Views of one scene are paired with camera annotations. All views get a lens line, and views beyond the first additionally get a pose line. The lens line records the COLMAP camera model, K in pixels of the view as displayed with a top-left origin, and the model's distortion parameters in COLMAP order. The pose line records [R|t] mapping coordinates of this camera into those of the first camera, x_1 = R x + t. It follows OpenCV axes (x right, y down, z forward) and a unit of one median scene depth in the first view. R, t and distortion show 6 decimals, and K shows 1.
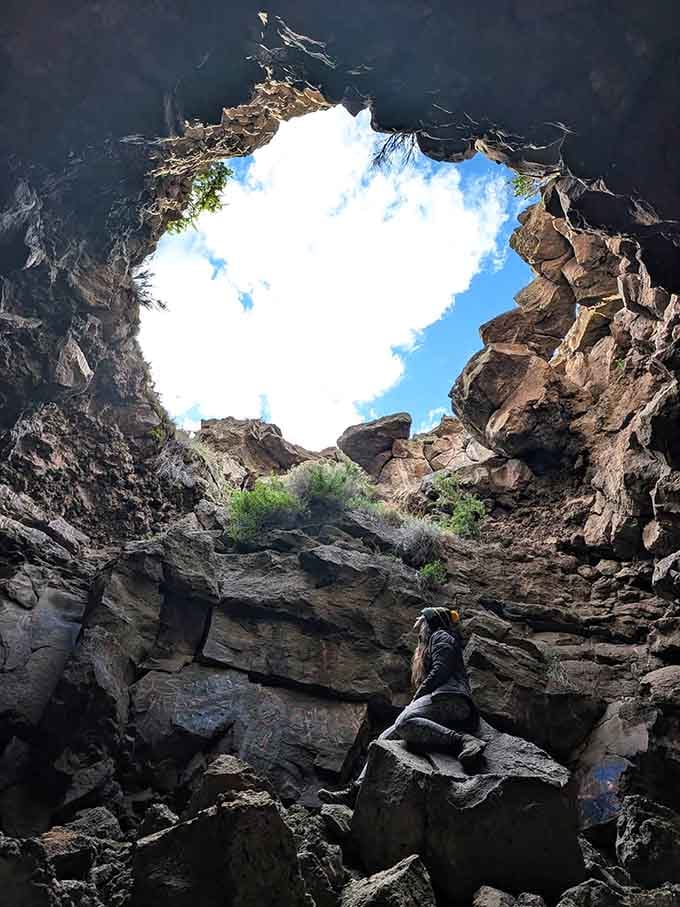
lens RADIAL K [[698.3, 0, 340.0], [0, 698.3, 453.5], [0, 0, 1]] dist [0.049906, -0.009812]
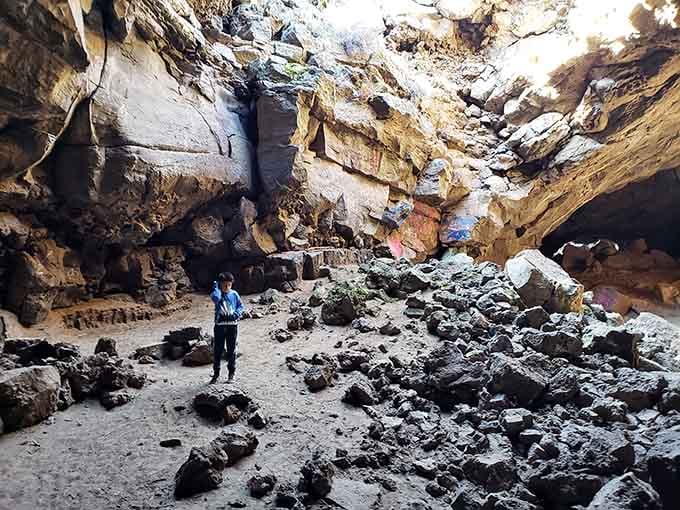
lens RADIAL K [[523.5, 0, 340.0], [0, 523.5, 255.0], [0, 0, 1]] dist [0.049906, -0.009812]
pose [[0.838259, 0.006305, 0.545237, -0.806746], [-0.376692, 0.729664, 0.570696, -0.262954], [-0.394241, -0.683777, 0.614022, 0.028746]]
